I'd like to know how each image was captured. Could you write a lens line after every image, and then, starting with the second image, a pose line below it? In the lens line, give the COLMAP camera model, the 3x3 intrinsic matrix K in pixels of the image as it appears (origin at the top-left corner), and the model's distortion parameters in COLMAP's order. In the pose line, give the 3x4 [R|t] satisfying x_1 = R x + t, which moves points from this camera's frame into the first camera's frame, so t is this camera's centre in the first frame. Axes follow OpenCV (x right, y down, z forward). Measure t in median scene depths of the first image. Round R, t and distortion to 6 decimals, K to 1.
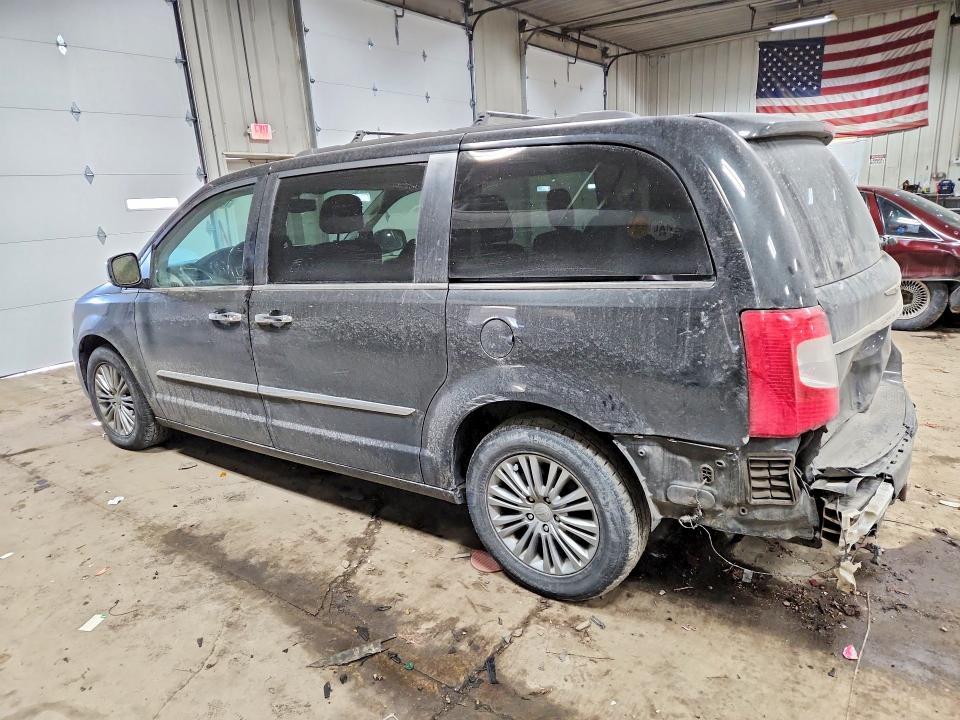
lens RADIAL K [[641.0, 0, 479.4], [0, 641.0, 360.9], [0, 0, 1]] dist [0.010412, -0.004712]
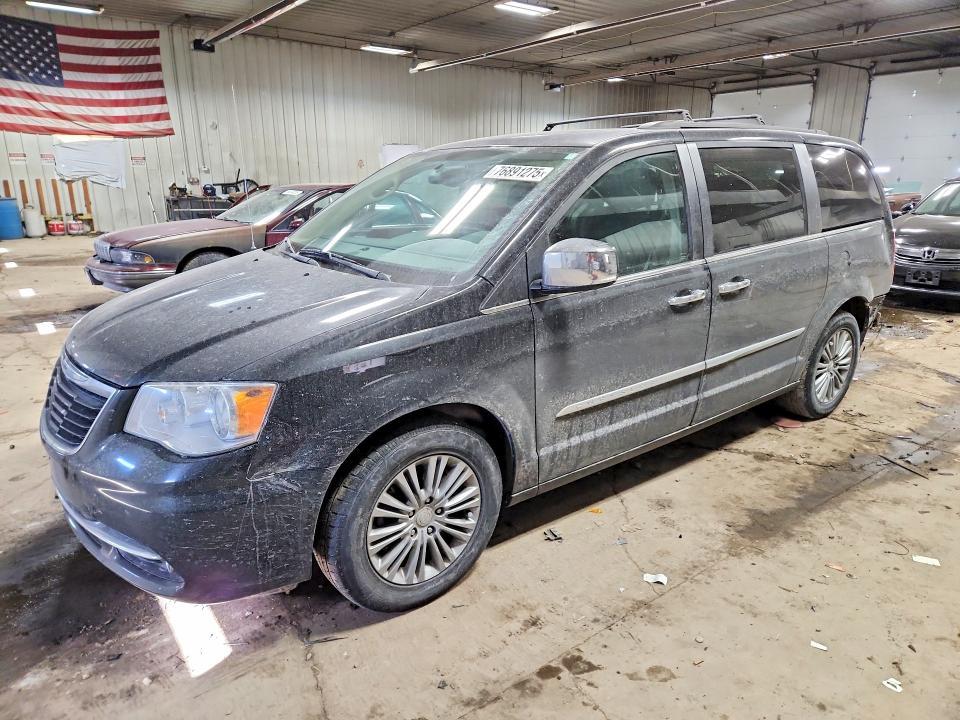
lens RADIAL K [[641.0, 0, 480.0], [0, 641.0, 360.6], [0, 0, 1]] dist [0.010412, -0.004712]
pose [[0.297431, -0.211490, 0.931025, -1.160826], [0.218909, 0.964285, 0.149111, -0.157097], [-0.929308, 0.159459, 0.333105, 0.848012]]
